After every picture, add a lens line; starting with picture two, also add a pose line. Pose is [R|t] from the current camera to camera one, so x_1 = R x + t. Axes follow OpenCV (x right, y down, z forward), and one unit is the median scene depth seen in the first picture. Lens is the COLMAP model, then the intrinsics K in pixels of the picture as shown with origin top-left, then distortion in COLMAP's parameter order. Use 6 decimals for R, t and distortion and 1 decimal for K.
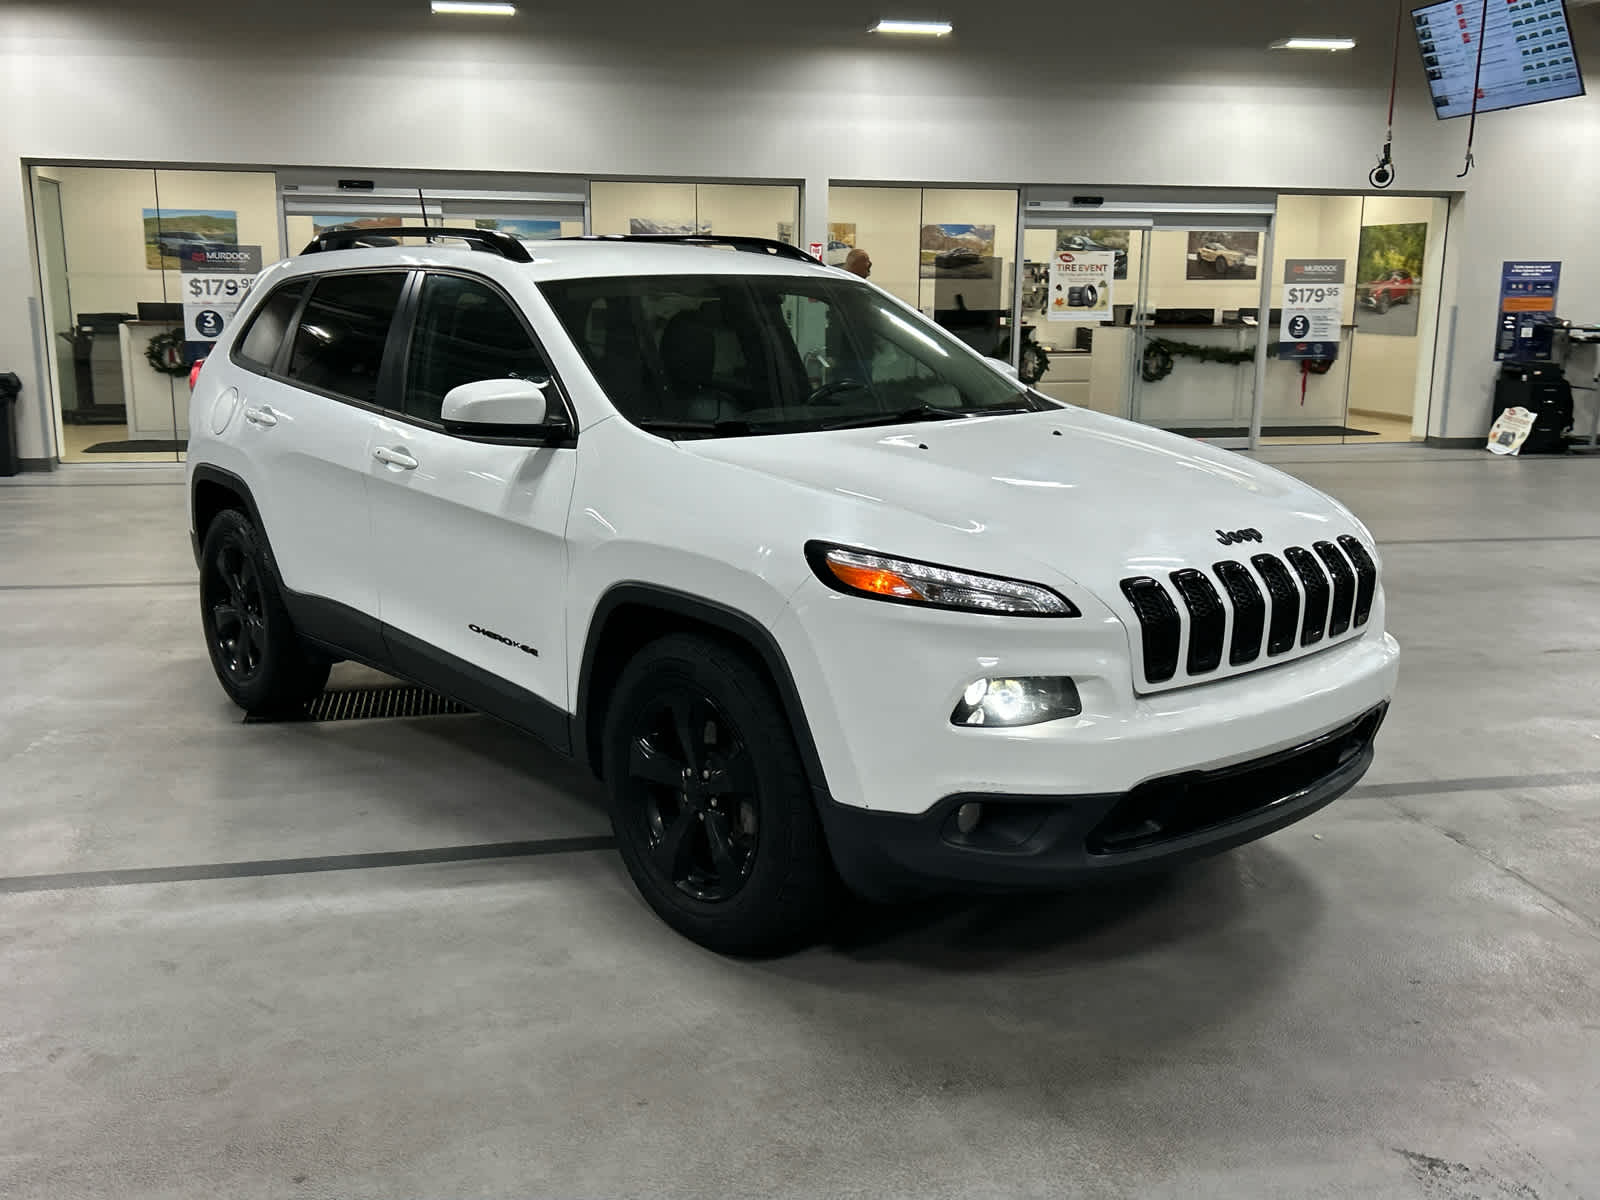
lens RADIAL K [[1528.0, 0, 800.0], [0, 1528.0, 600.0], [0, 0, 1]] dist [0.041878, 0.000395]
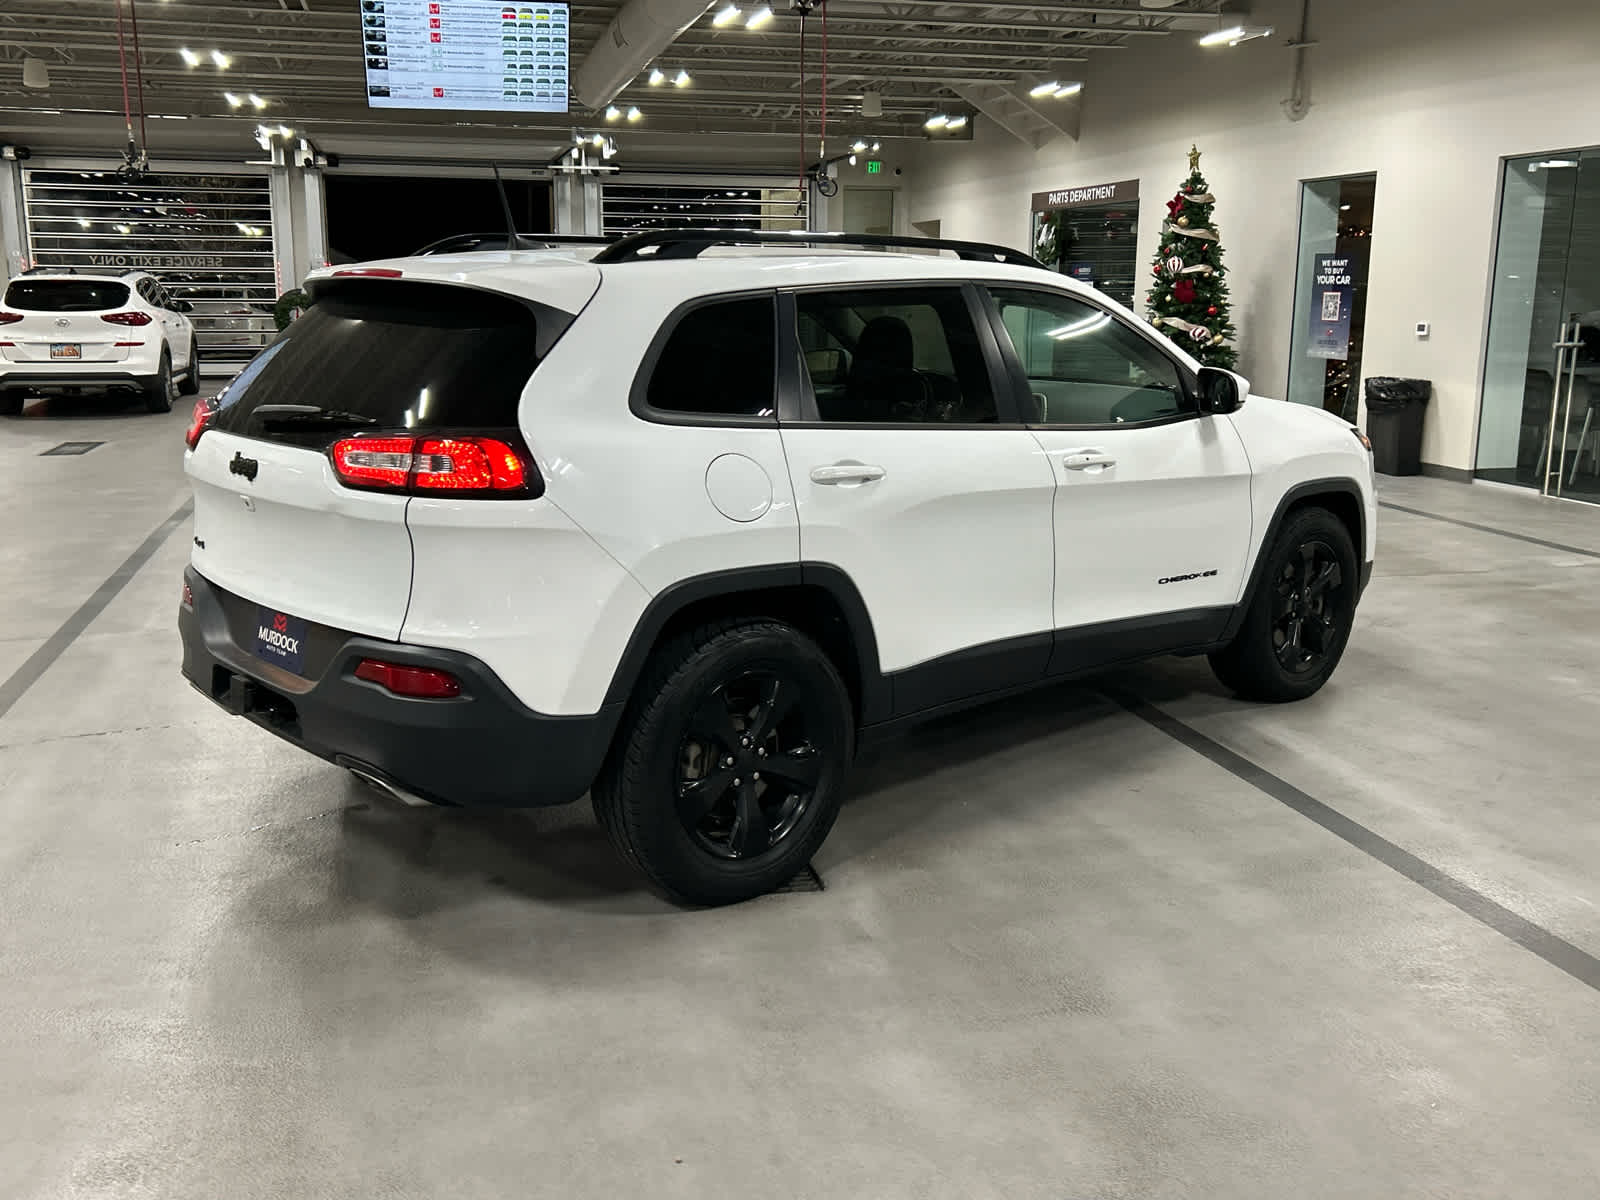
lens RADIAL K [[1501.5, 0, 788.3], [0, 1501.5, 591.9], [0, 0, 1]] dist [0.072282, -0.092643]
pose [[-0.014795, -0.210978, 0.977379, -0.501970], [0.200437, 0.957019, 0.209618, -0.103063], [-0.979595, 0.199005, 0.028129, 0.461543]]
